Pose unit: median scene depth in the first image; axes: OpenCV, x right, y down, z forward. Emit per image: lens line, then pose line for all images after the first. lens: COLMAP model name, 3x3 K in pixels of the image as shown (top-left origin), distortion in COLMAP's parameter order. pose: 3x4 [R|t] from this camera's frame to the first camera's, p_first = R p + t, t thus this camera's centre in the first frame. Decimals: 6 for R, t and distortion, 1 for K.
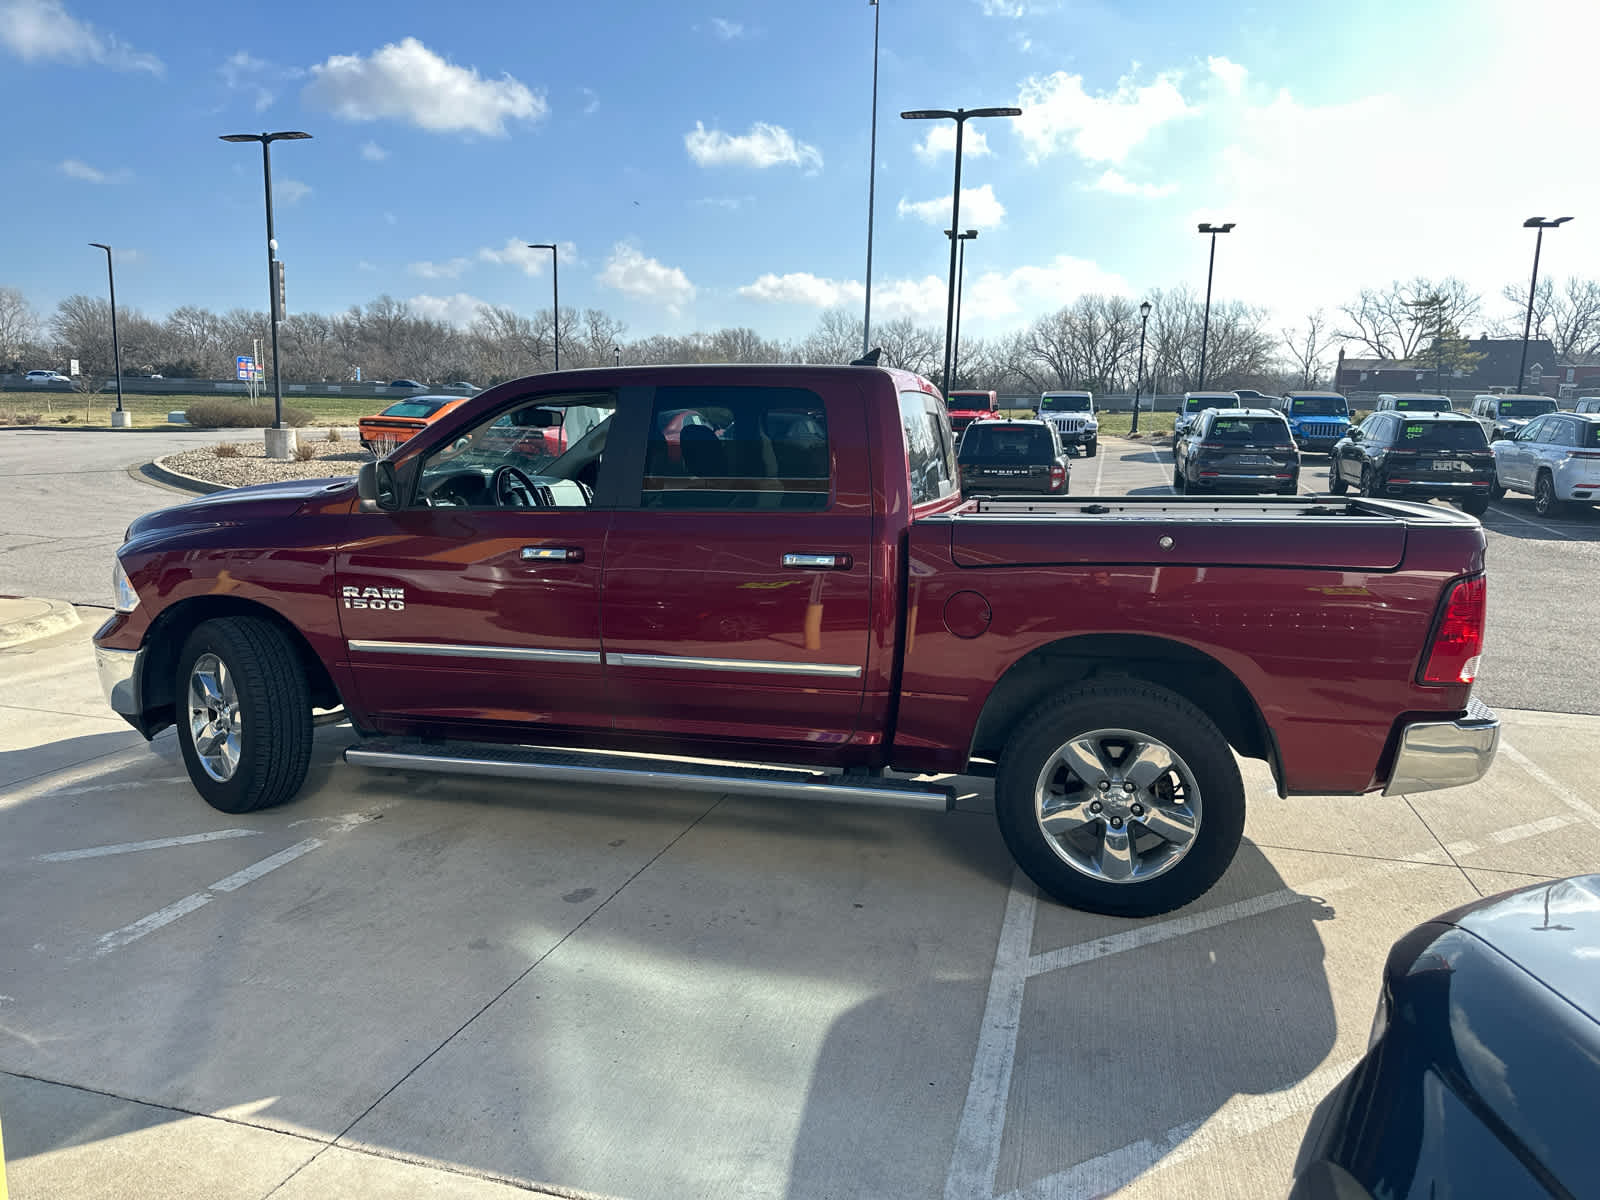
lens RADIAL K [[1142.3, 0, 800.0], [0, 1142.3, 600.0], [0, 0, 1]] dist [0.027792, -0.004104]
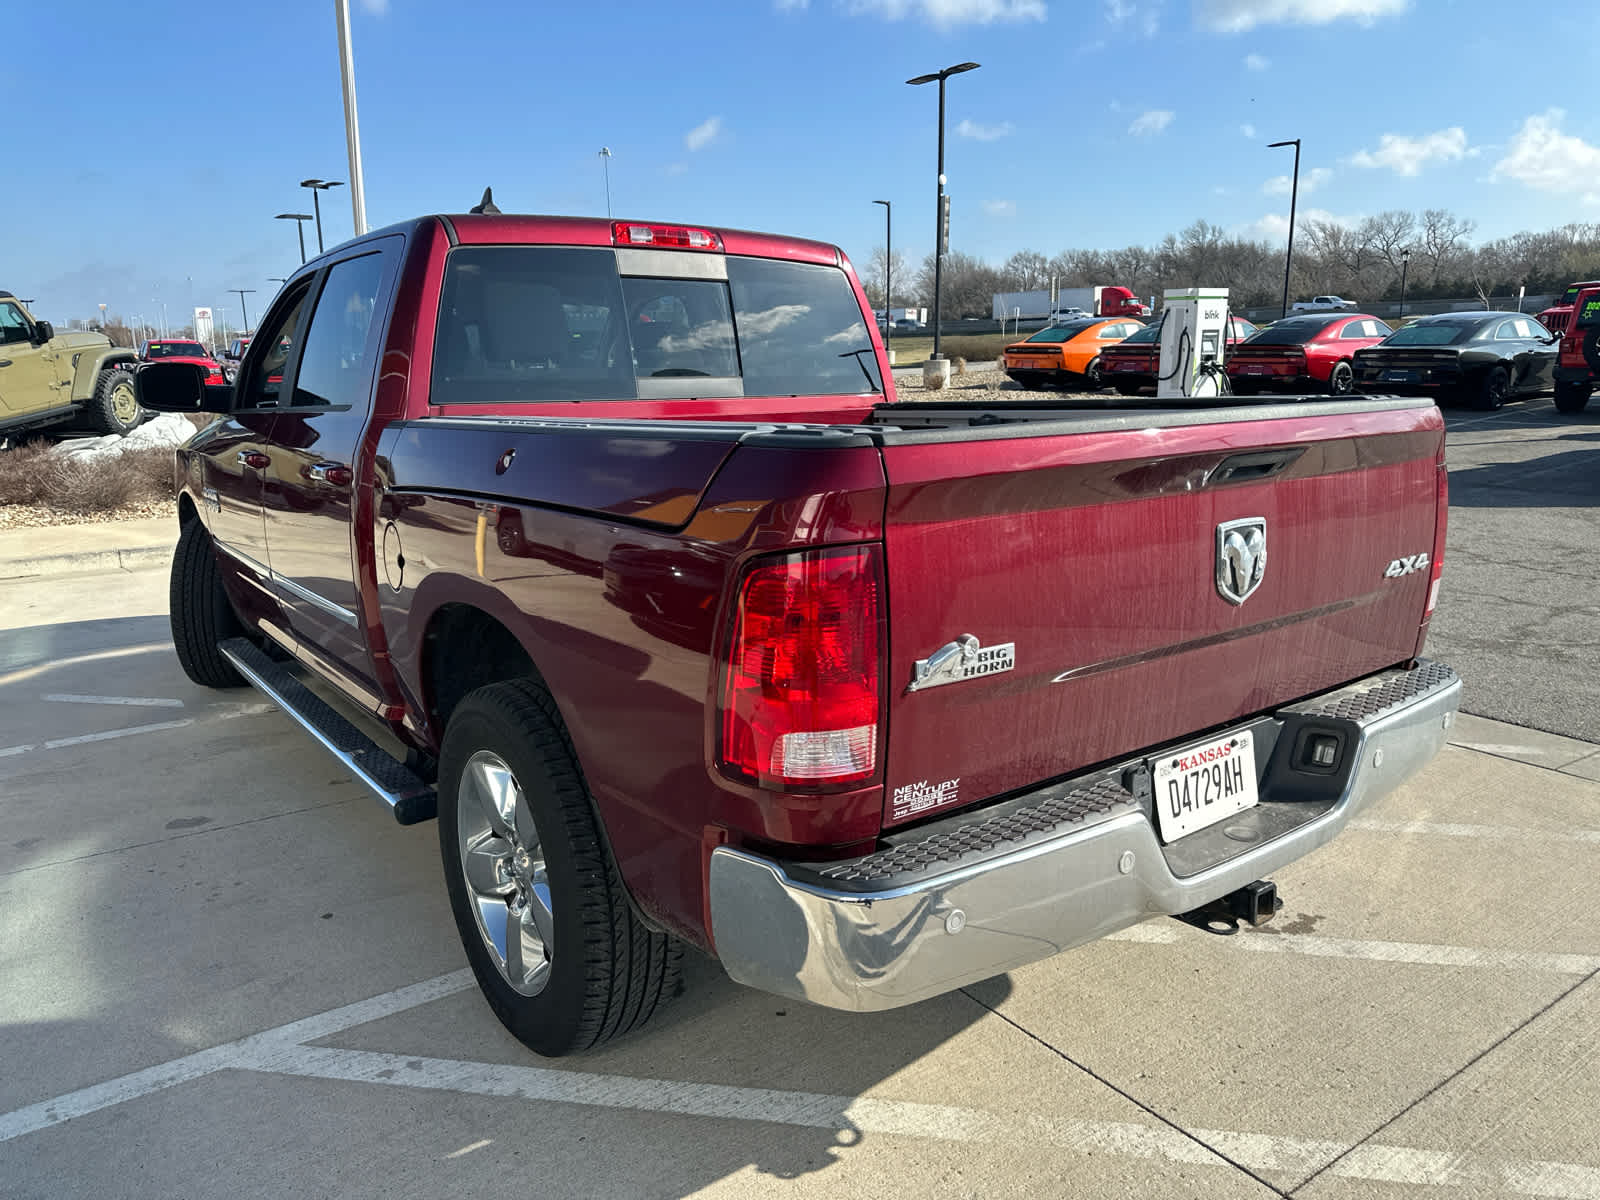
lens RADIAL K [[1142.3, 0, 800.0], [0, 1142.3, 600.0], [0, 0, 1]] dist [0.027792, -0.004104]
pose [[0.773268, 0.103358, -0.625599, 0.135529], [-0.066668, 0.994409, 0.081886, -0.005995], [0.630565, -0.021613, 0.775835, 0.104027]]
